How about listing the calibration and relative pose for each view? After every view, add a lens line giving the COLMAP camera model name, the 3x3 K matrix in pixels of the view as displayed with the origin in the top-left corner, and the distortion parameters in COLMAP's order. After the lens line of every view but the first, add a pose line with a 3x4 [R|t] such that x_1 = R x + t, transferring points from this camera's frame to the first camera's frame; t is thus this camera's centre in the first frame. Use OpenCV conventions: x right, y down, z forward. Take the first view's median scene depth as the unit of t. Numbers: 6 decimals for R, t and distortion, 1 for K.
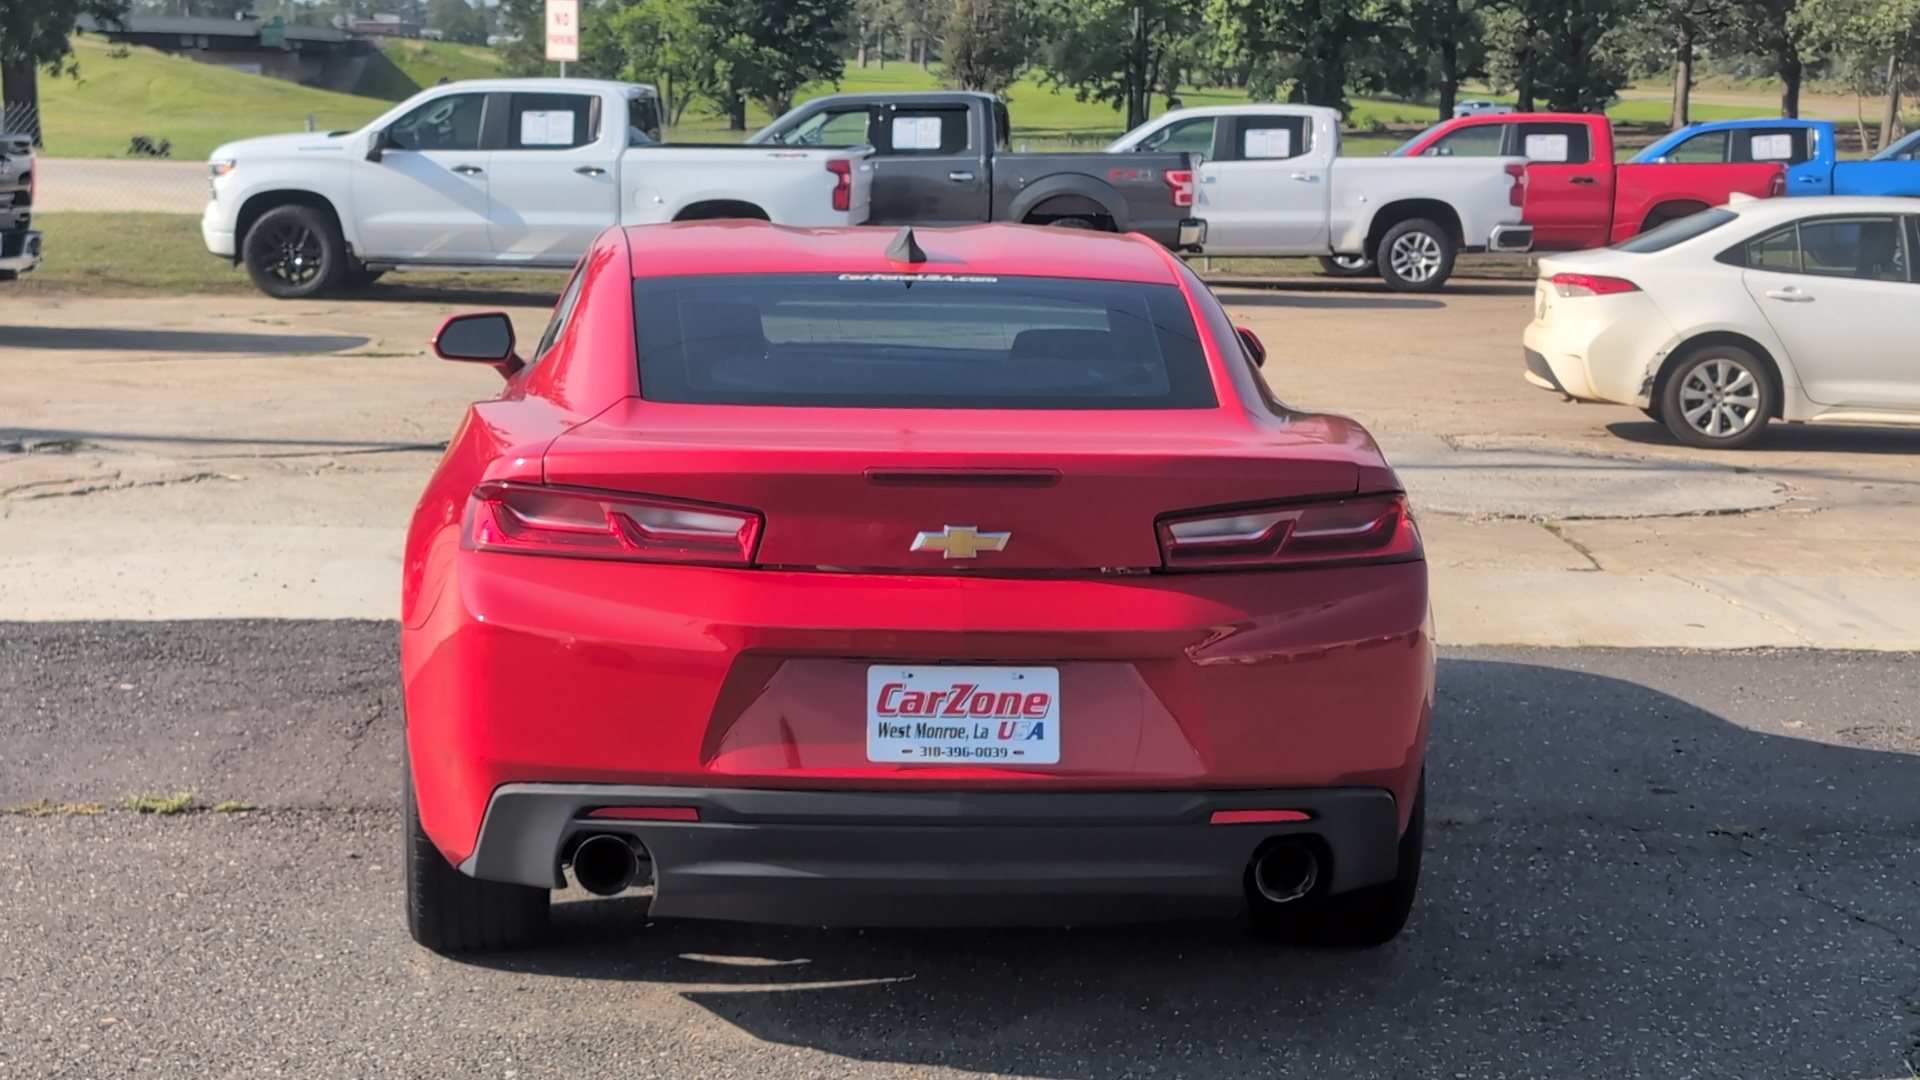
lens RADIAL K [[3345.5, 0, 970.1], [0, 3345.5, 521.0], [0, 0, 1]] dist [0.100307, 0.000000]
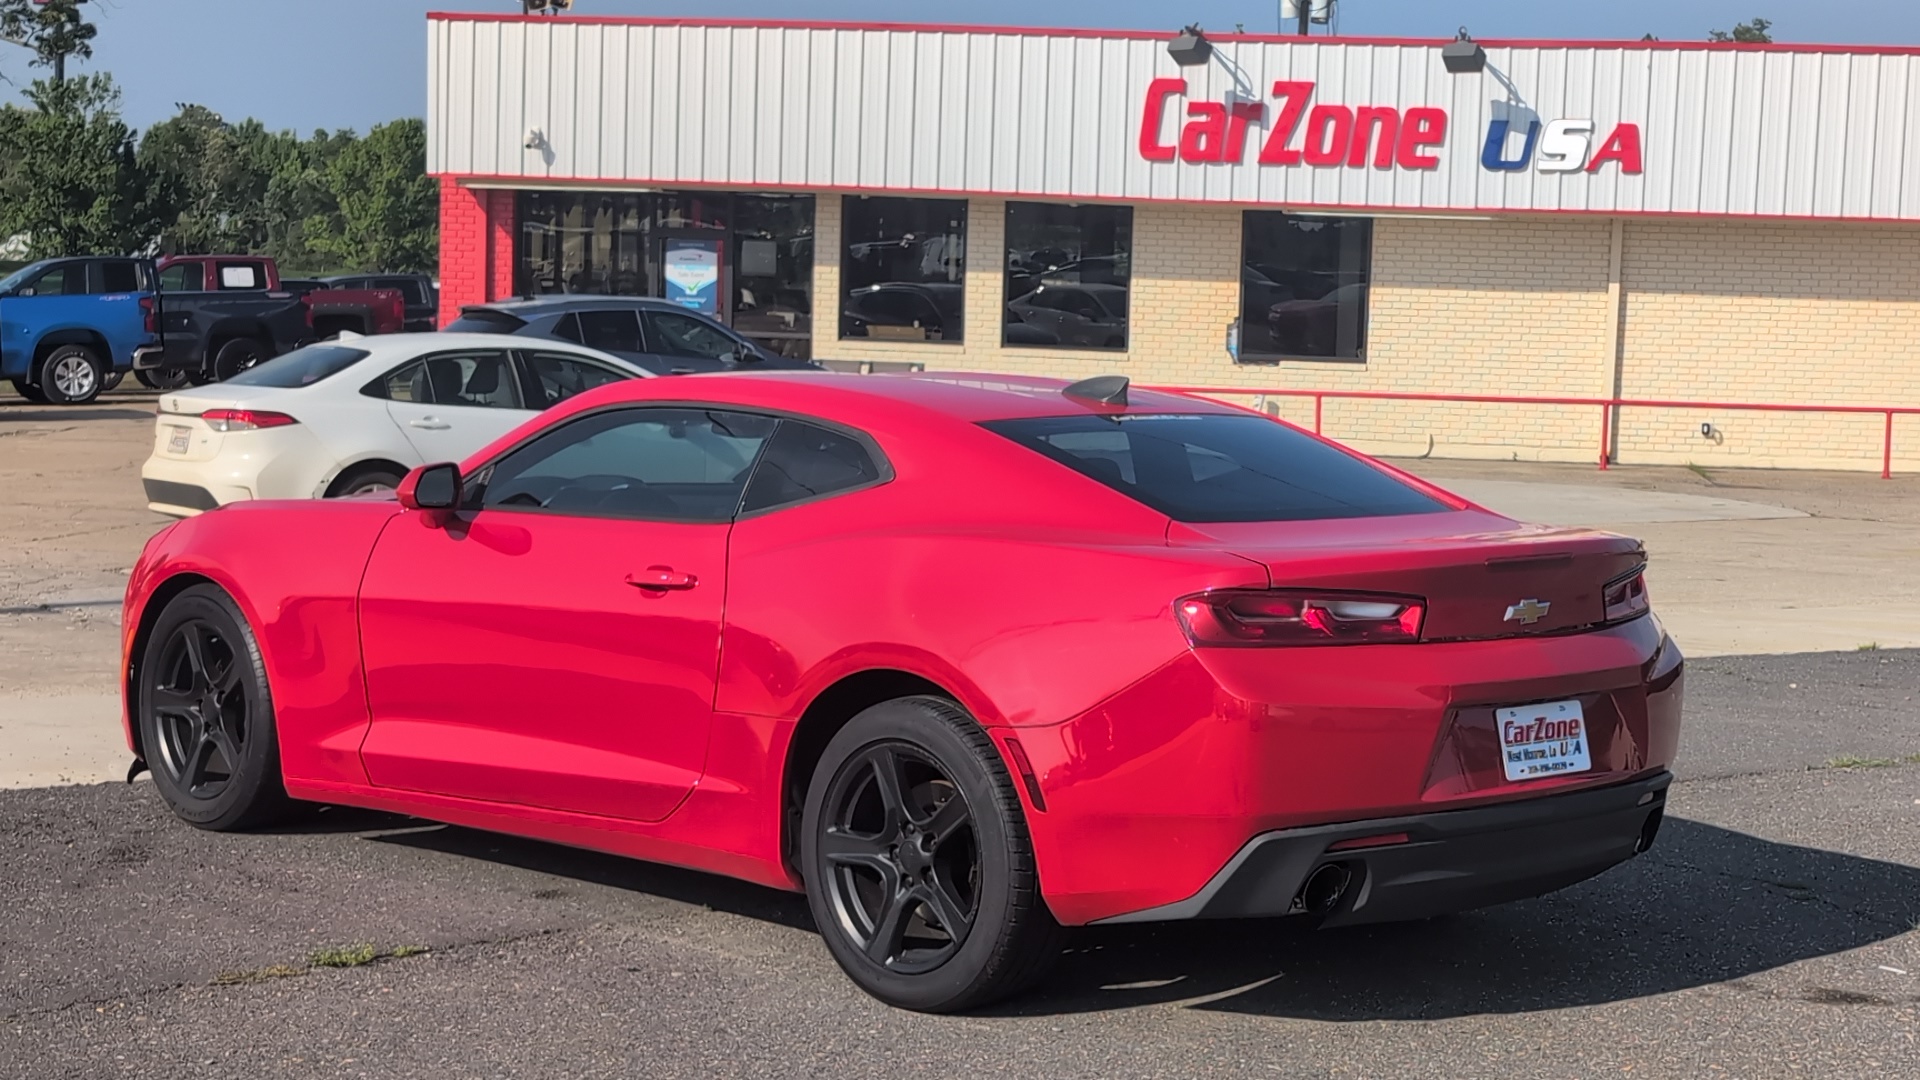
lens RADIAL K [[3345.5, 0, 971.3], [0, 3345.5, 549.6], [0, 0, 1]] dist [0.100307, 0.000000]
pose [[0.761131, -0.057729, 0.646024, -1.028494], [0.076176, 0.997094, -0.000648, -0.033821], [-0.644109, 0.049705, 0.763317, 0.125171]]
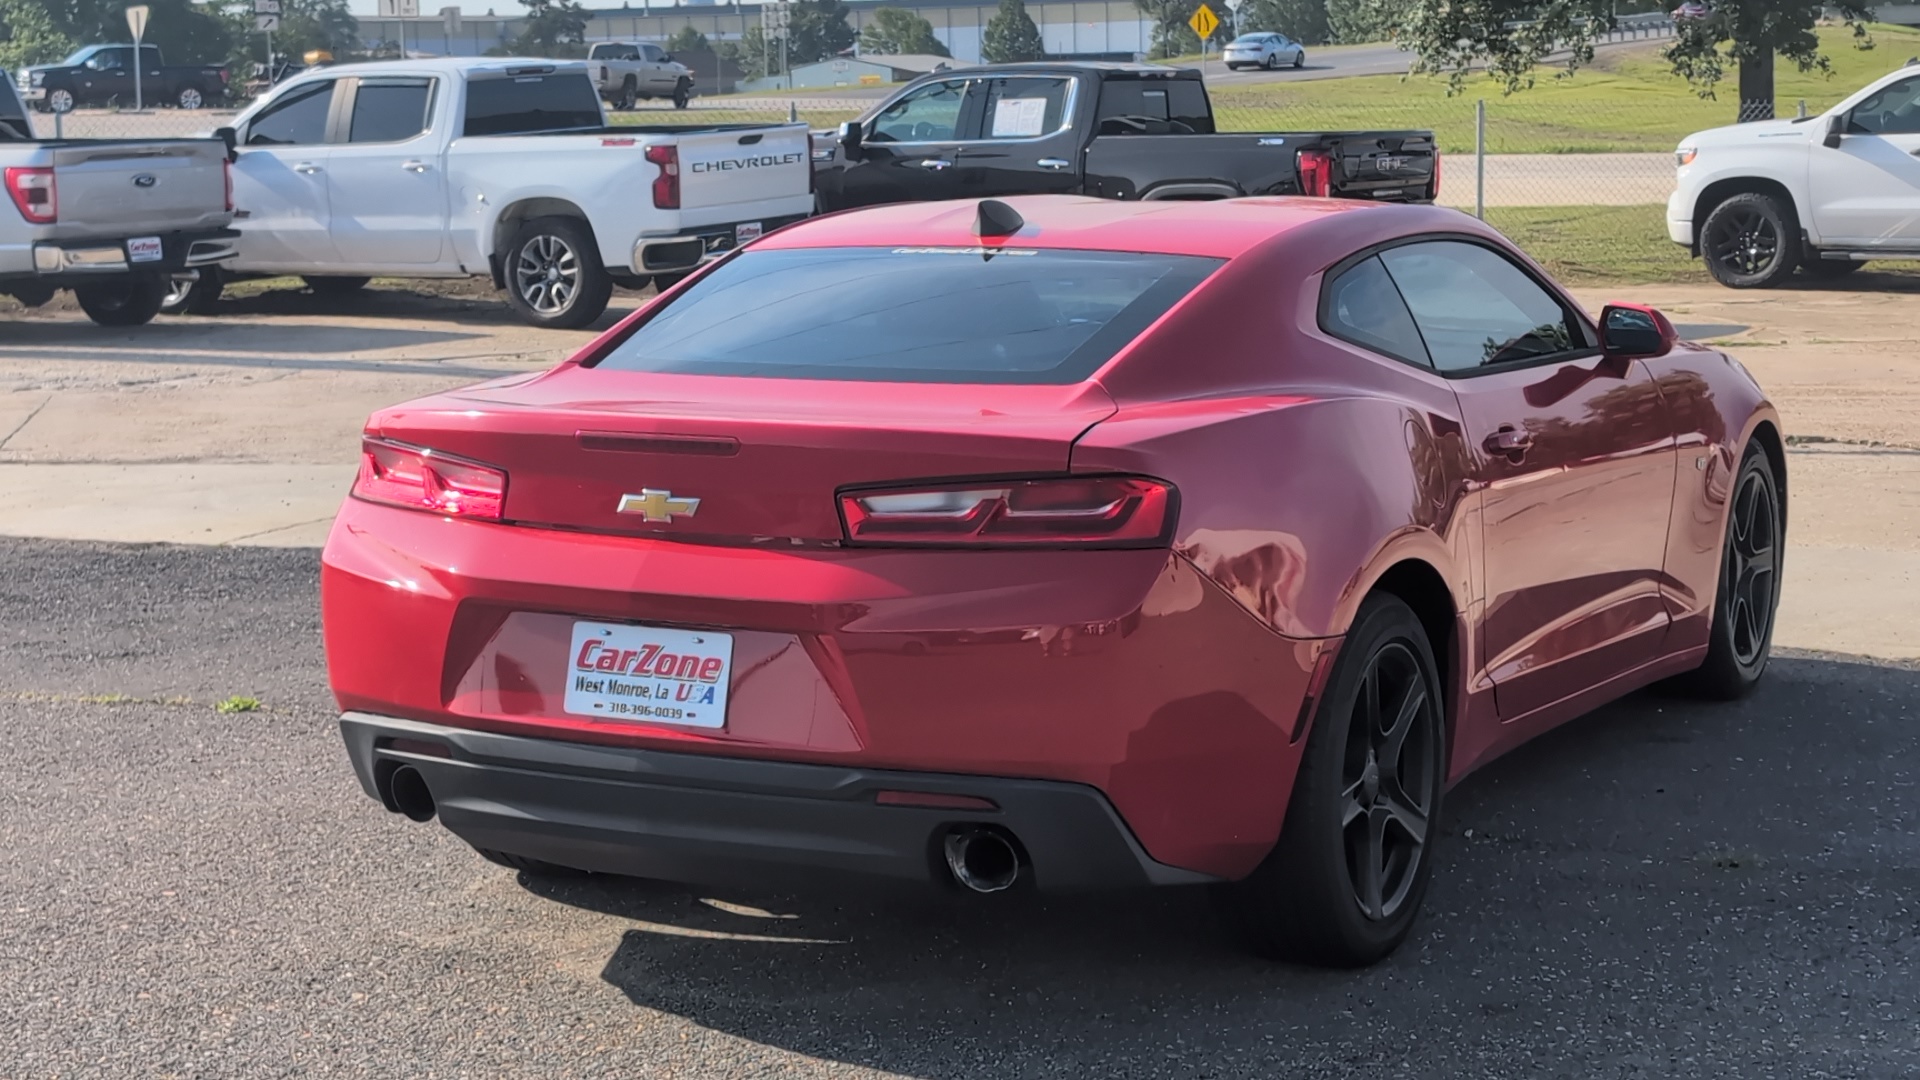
lens RADIAL K [[3345.5, 0, 971.8], [0, 3345.5, 552.3], [0, 0, 1]] dist [0.100307, 0.000000]
pose [[0.848765, 0.046290, -0.526741, 0.618188], [-0.040635, 0.998925, 0.022308, -0.006242], [0.527207, 0.002470, 0.849733, 0.181018]]
